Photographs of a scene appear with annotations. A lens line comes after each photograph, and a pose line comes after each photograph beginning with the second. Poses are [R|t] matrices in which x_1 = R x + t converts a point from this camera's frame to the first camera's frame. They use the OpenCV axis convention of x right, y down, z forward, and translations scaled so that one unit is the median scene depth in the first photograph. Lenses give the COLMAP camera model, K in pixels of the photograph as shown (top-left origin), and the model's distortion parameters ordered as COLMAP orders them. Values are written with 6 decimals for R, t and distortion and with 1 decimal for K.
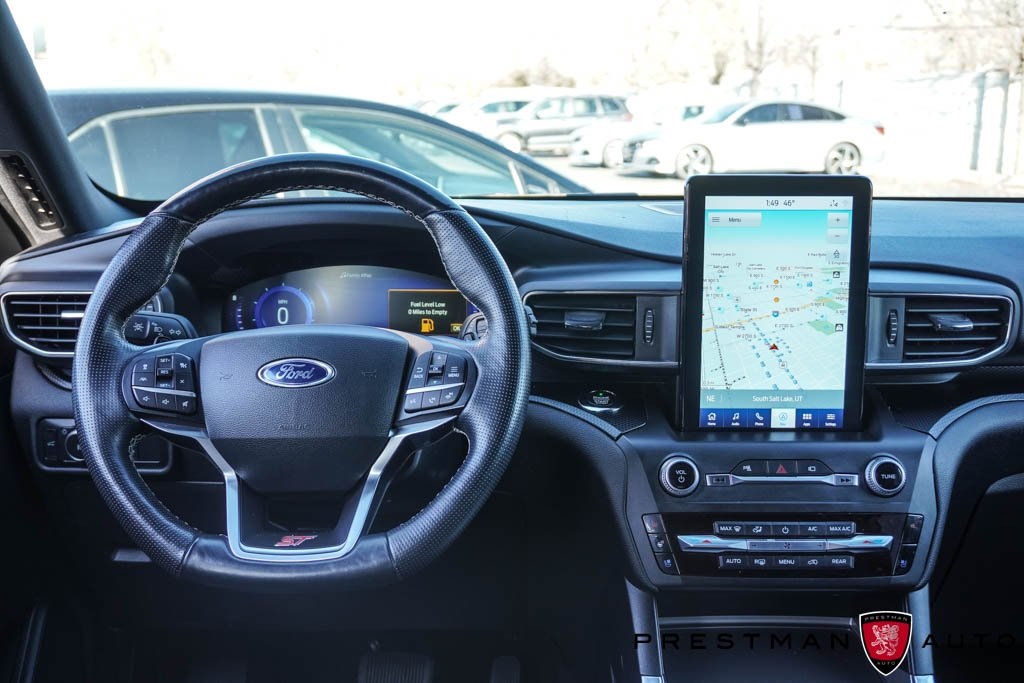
lens RADIAL K [[1079.7, 0, 513.3], [0, 1079.7, 343.8], [0, 0, 1]] dist [-0.004461, 0.000000]
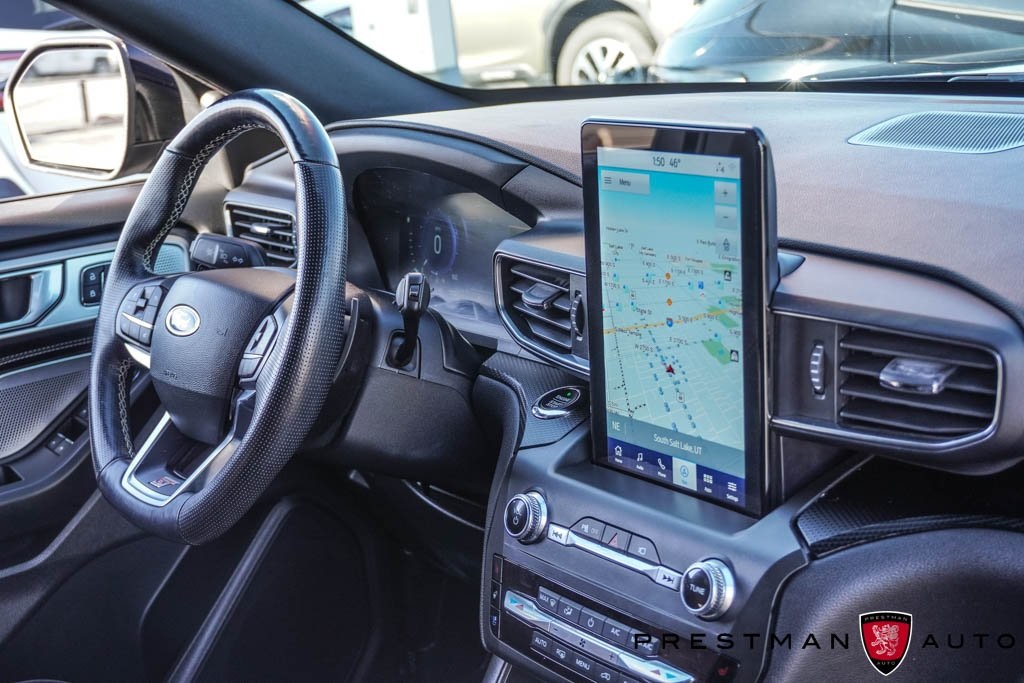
lens RADIAL K [[1635.0, 0, 508.6], [0, 1635.0, 346.9], [0, 0, 1]] dist [0.002201, 0.000000]
pose [[0.568220, 0.148127, -0.809435, 1.027439], [-0.053208, 0.988220, 0.143493, -0.155765], [0.821155, -0.038467, 0.569408, 0.322888]]
